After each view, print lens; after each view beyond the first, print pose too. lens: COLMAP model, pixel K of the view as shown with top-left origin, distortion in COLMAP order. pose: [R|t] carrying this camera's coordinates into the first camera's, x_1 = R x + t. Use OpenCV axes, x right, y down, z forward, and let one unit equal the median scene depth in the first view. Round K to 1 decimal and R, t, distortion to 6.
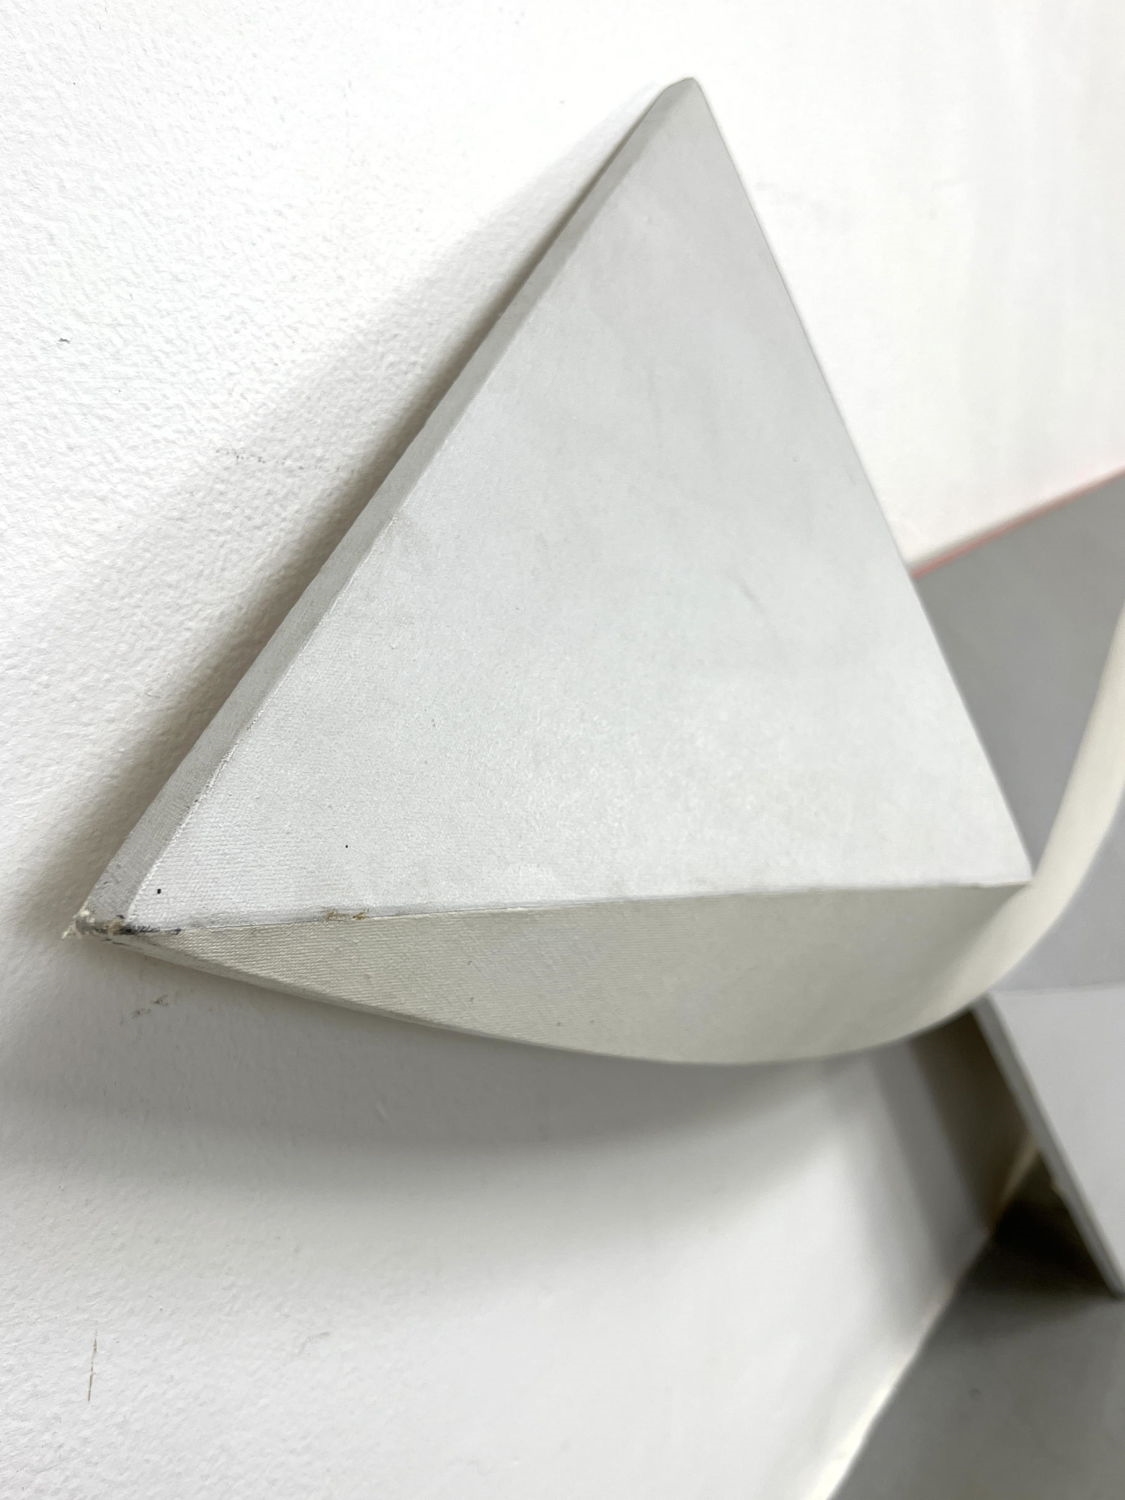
lens RADIAL K [[1537.7, 0, 560.2], [0, 1537.7, 749.1], [0, 0, 1]] dist [-0.023466, 0.000000]
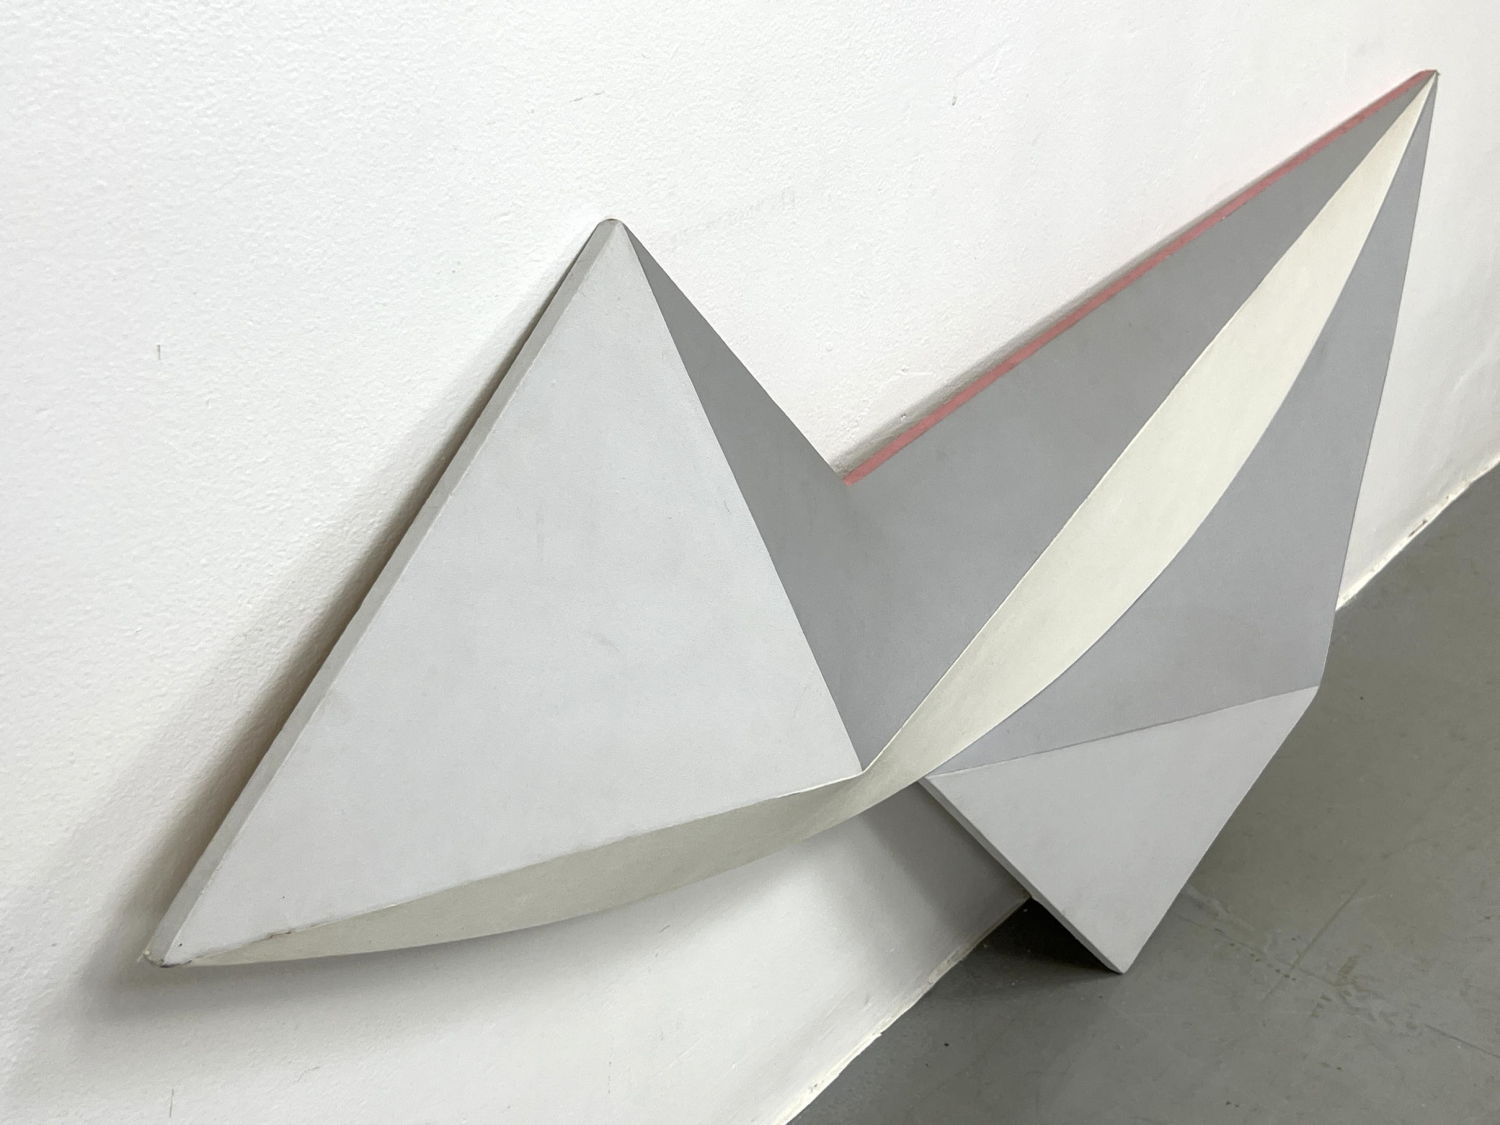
lens RADIAL K [[1959.4, 0, 751.7], [0, 1959.4, 563.6], [0, 0, 1]] dist [-0.102884, 0.000000]
pose [[0.993459, 0.087698, -0.073130, 0.562910], [-0.065349, 0.961843, 0.265684, -0.983202], [0.093640, -0.259167, 0.961283, -1.139957]]
